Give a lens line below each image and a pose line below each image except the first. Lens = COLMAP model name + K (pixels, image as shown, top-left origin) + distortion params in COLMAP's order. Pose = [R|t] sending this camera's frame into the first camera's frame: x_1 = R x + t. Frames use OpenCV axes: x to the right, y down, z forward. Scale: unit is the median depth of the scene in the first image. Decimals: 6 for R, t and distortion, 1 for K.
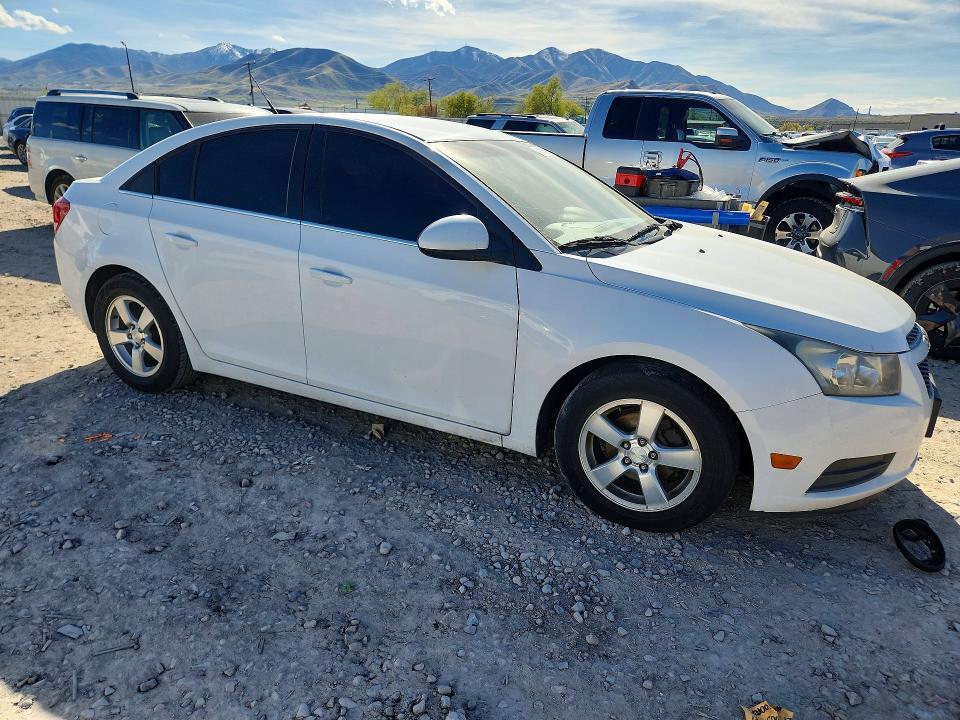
lens RADIAL K [[760.8, 0, 483.0], [0, 760.8, 363.8], [0, 0, 1]] dist [0.039449, -0.043909]
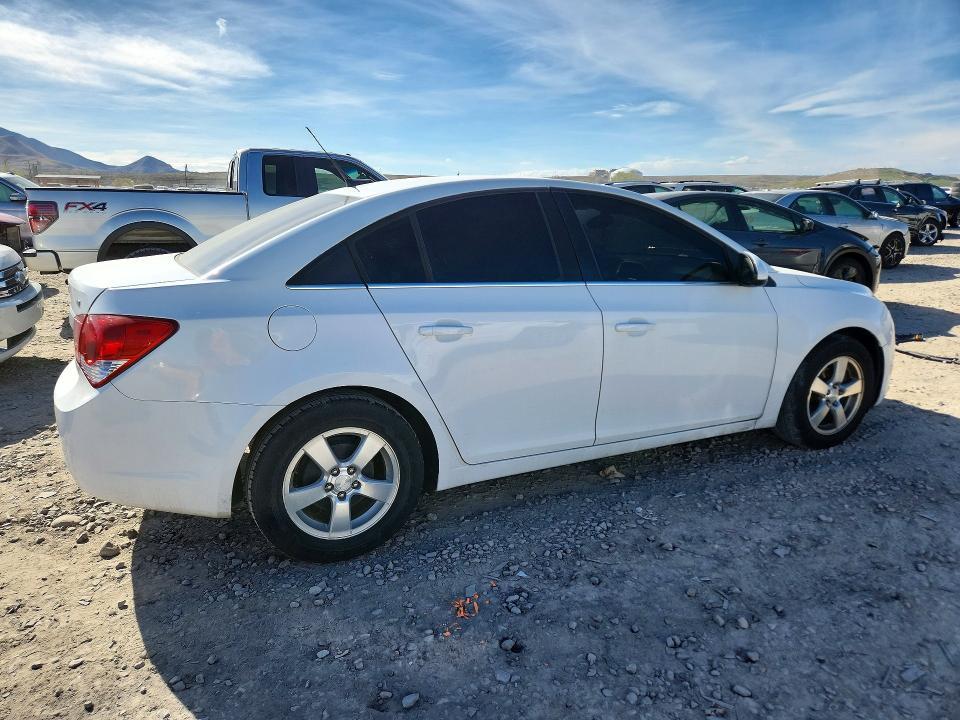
lens RADIAL K [[760.8, 0, 469.8], [0, 760.8, 365.4], [0, 0, 1]] dist [0.039449, -0.043909]
pose [[0.520994, -0.208550, 0.827691, -0.669317], [0.261403, 0.962083, 0.077871, -0.115444], [-0.812547, 0.175790, 0.555756, 0.352751]]
